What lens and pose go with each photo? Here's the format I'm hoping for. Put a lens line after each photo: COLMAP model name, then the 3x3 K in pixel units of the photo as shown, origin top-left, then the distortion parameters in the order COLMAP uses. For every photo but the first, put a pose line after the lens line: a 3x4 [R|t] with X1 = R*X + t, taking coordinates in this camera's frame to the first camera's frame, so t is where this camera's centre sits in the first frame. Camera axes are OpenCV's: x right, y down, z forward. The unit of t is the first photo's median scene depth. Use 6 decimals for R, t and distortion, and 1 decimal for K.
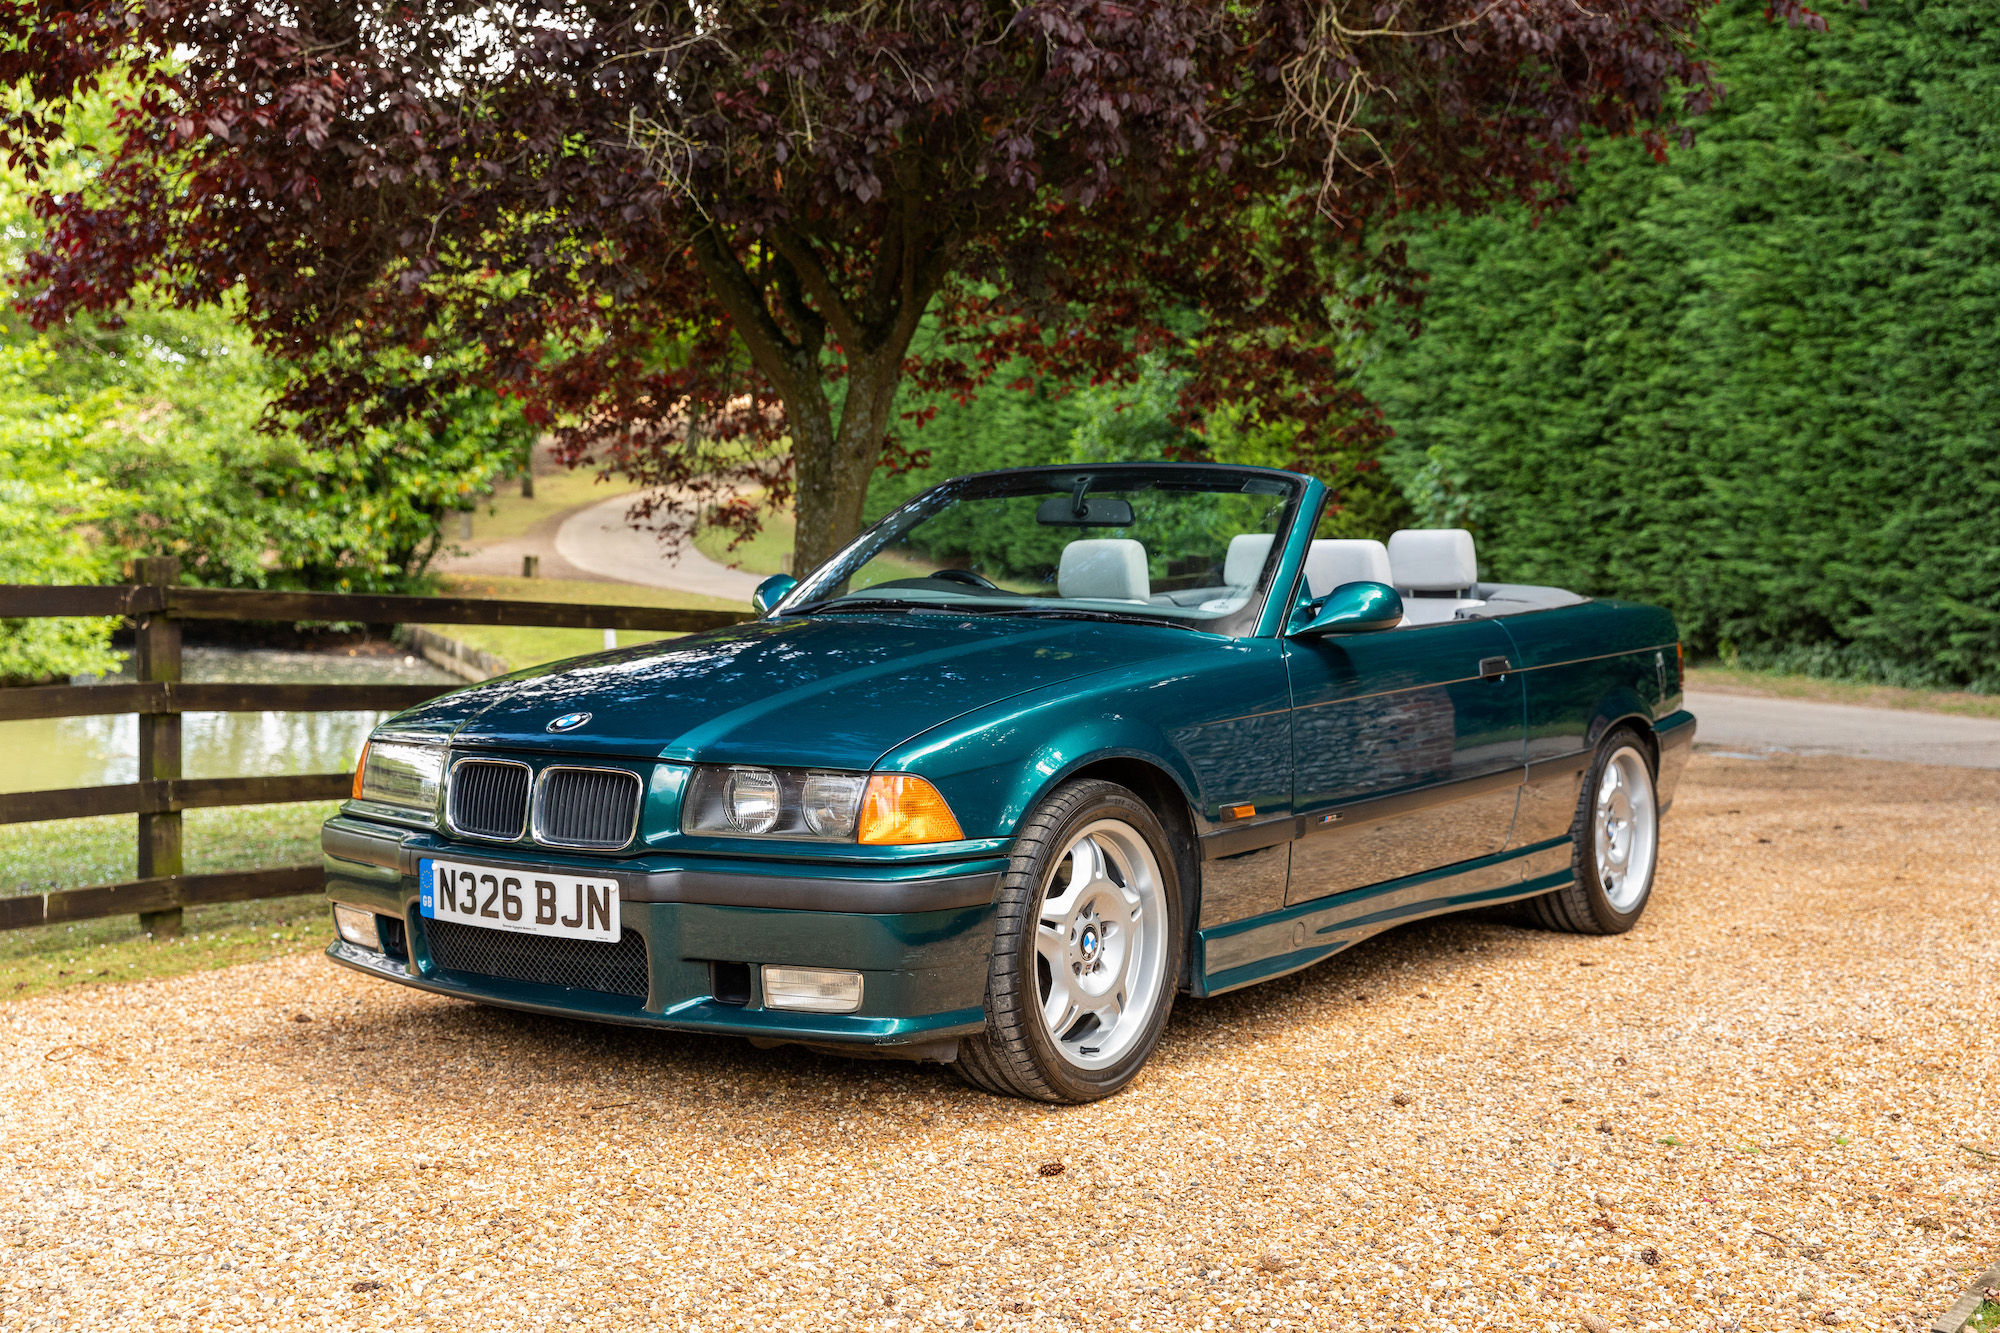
lens RADIAL K [[2281.8, 0, 985.6], [0, 2281.8, 668.0], [0, 0, 1]] dist [0.004439, 0.000000]
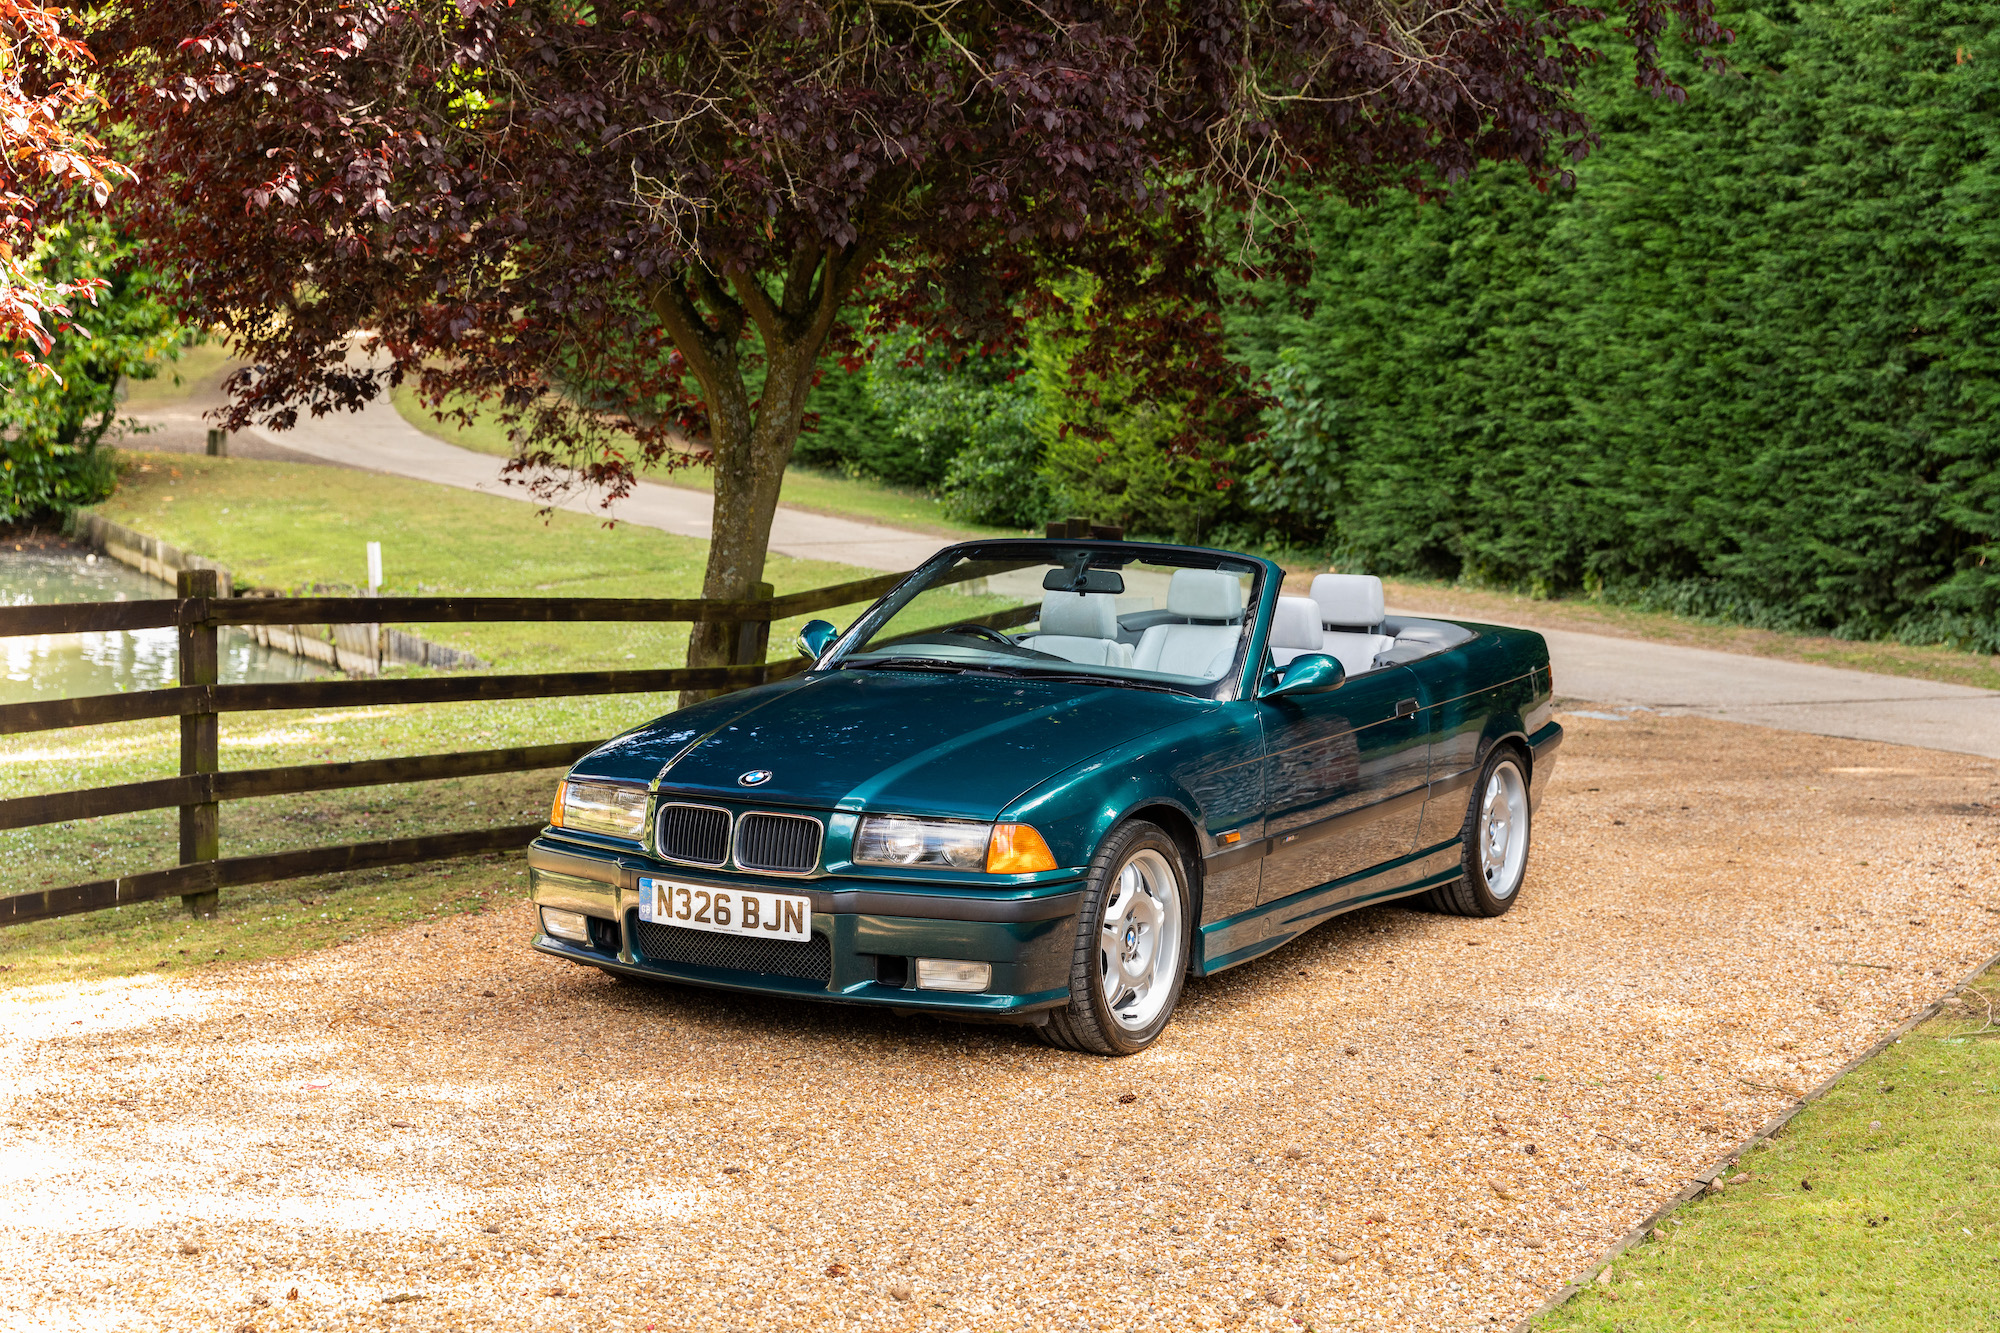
lens RADIAL K [[2743.4, 0, 1006.8], [0, 2743.4, 665.2], [0, 0, 1]] dist [0.009613, 0.000000]
pose [[0.994543, 0.007908, 0.104026, -0.128541], [-0.012258, 0.999074, 0.041239, -0.070625], [-0.103603, -0.042289, 0.993719, -0.397313]]
